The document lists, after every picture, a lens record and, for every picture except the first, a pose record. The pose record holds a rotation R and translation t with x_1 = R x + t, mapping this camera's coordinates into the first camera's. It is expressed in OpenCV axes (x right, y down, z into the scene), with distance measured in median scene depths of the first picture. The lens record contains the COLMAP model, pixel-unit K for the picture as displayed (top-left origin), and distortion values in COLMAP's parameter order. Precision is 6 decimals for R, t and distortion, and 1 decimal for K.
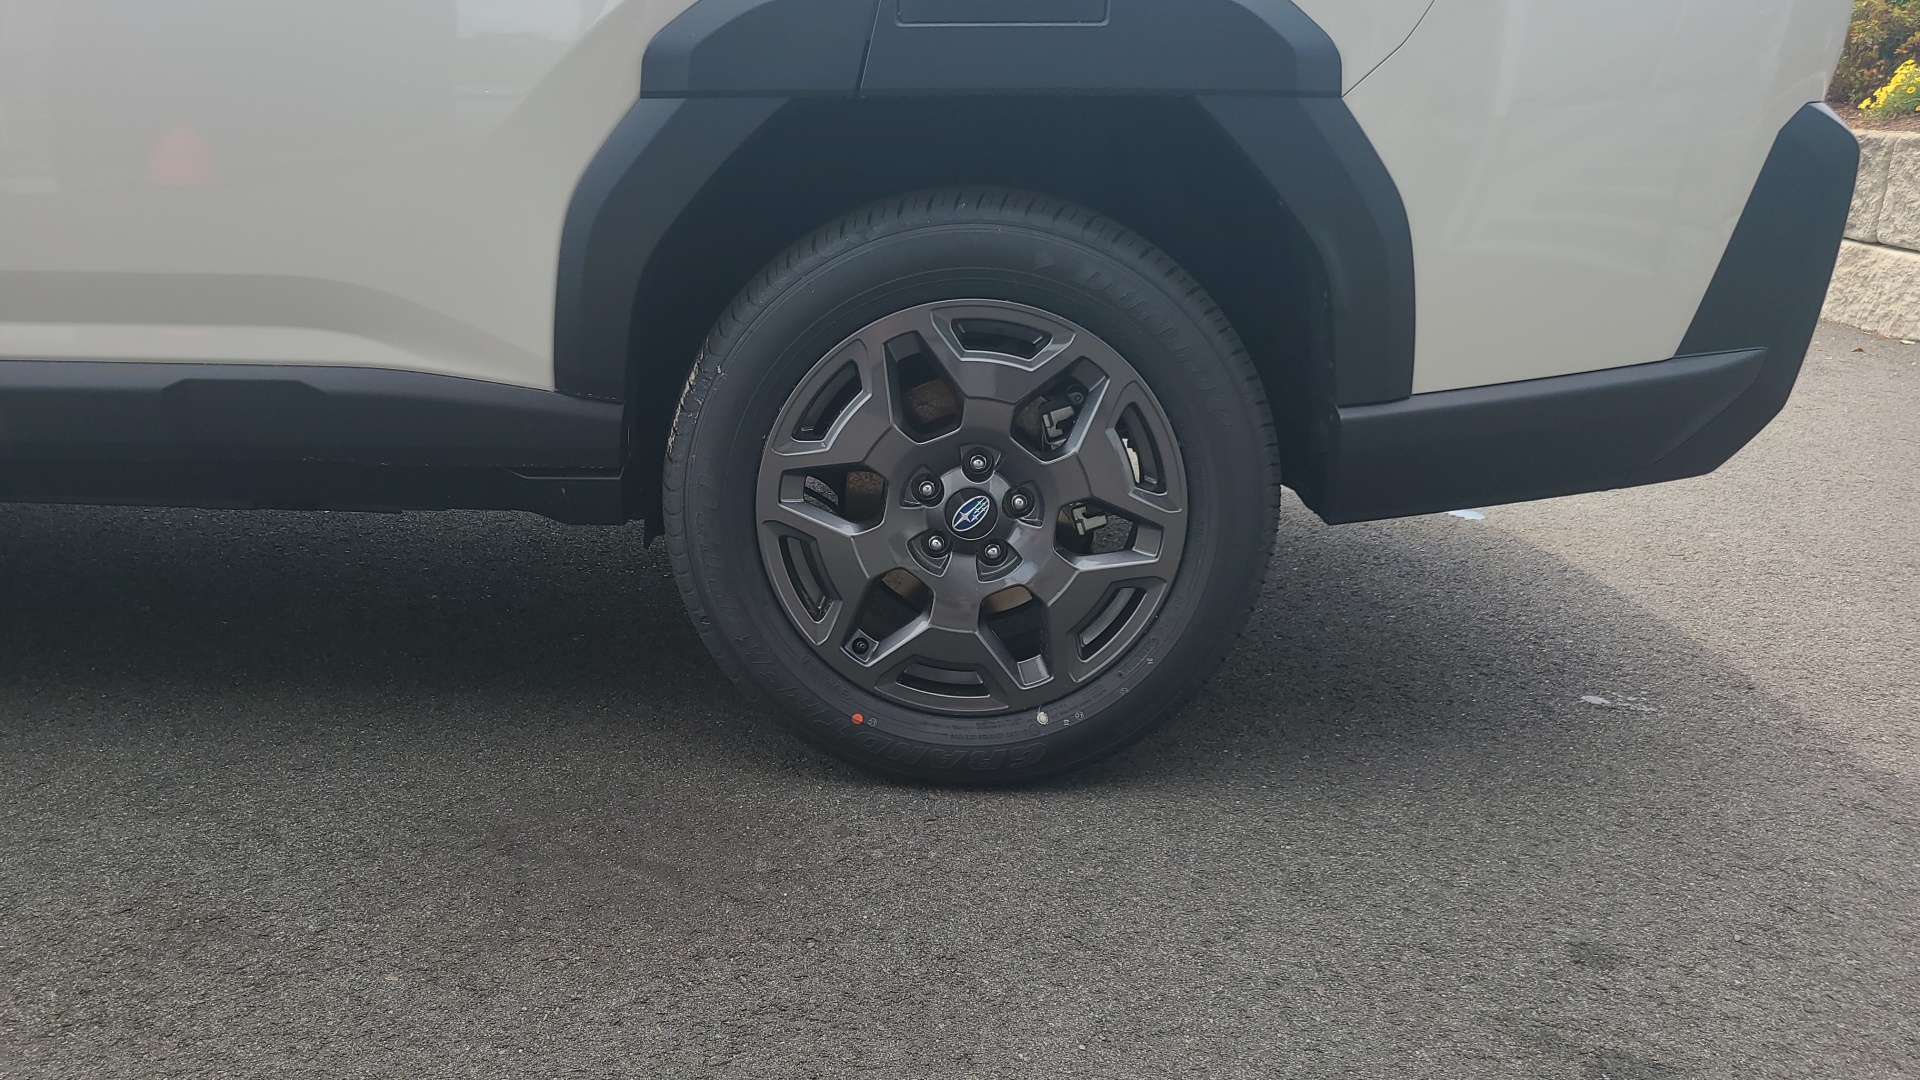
lens RADIAL K [[1250.7, 0, 960.0], [0, 1250.7, 540.0], [0, 0, 1]] dist [0.019203, -0.005241]
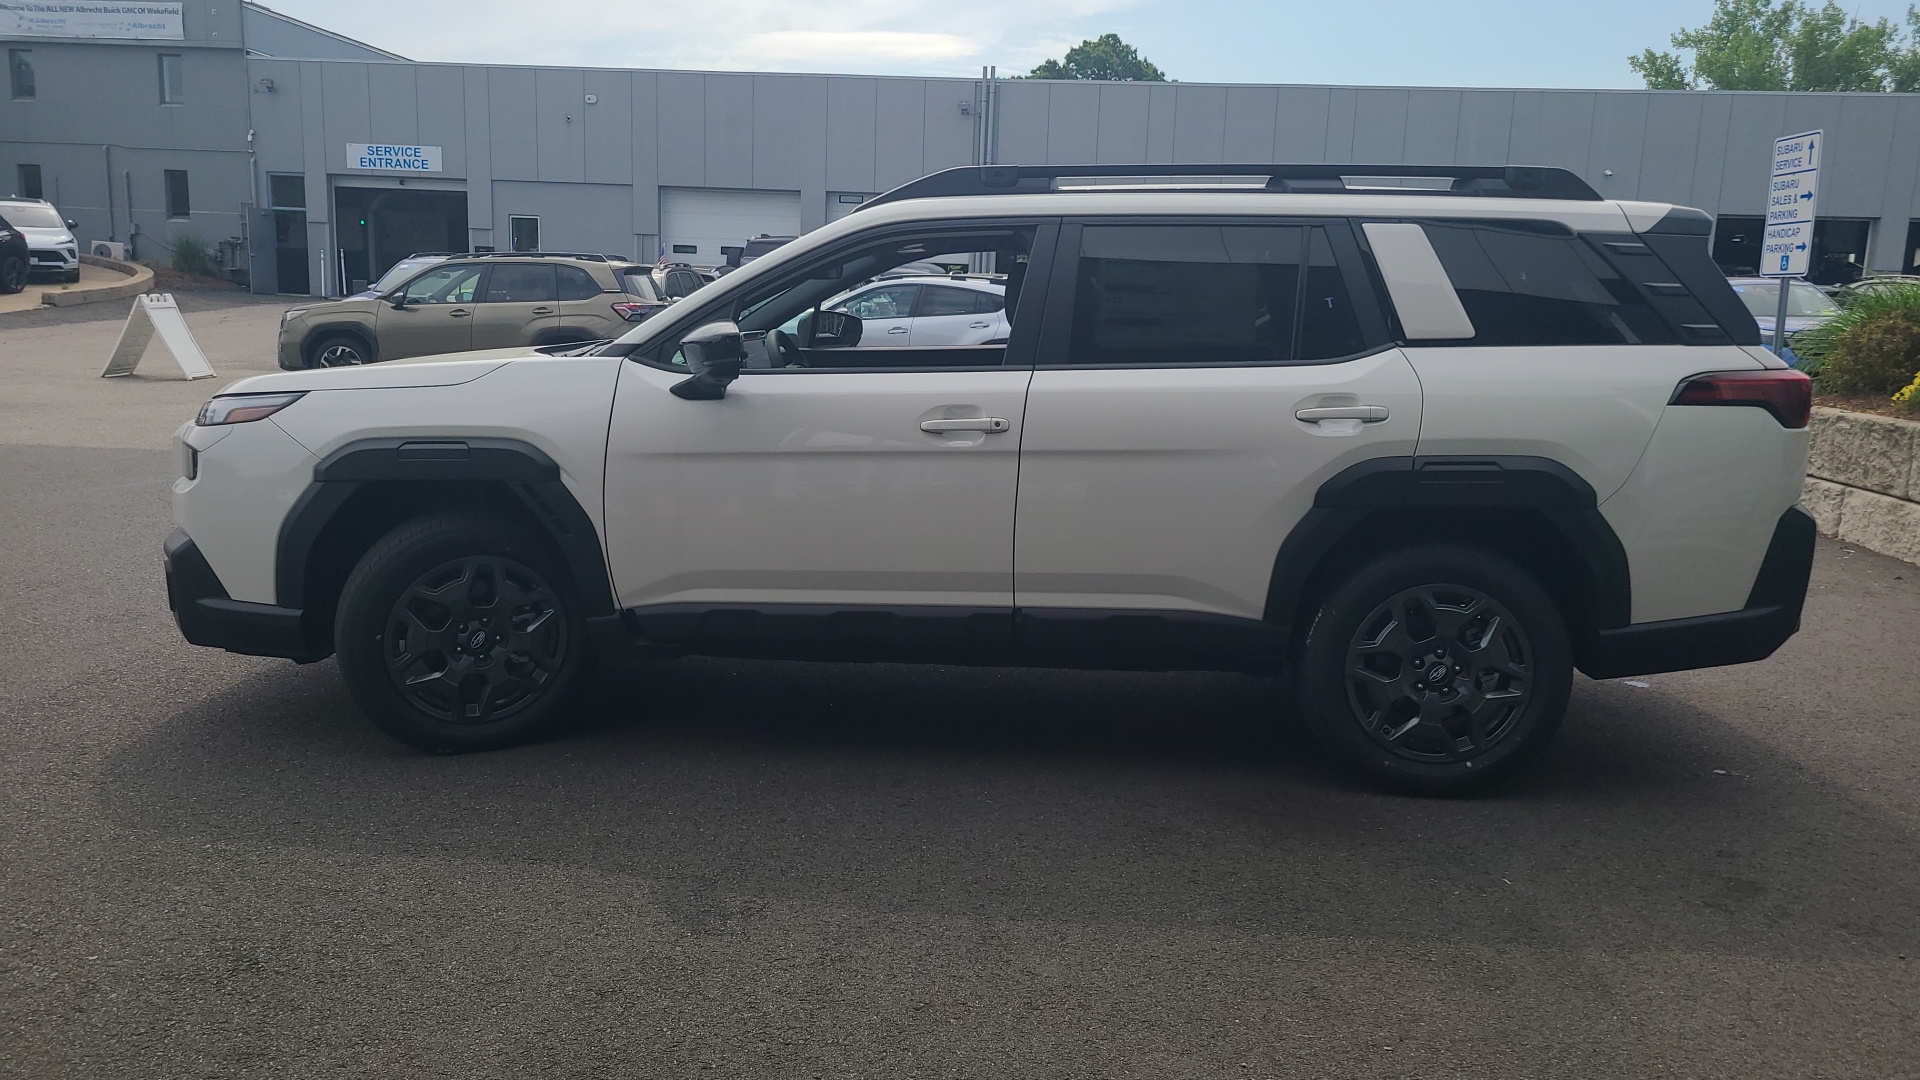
lens RADIAL K [[1391.5, 0, 949.3], [0, 1391.5, 536.7], [0, 0, 1]] dist [0.059294, -0.038181]
pose [[0.999545, 0.003095, -0.030016, -0.813451], [-0.007390, 0.989542, -0.144056, 0.109122], [0.029256, 0.144212, 0.989114, -1.629544]]
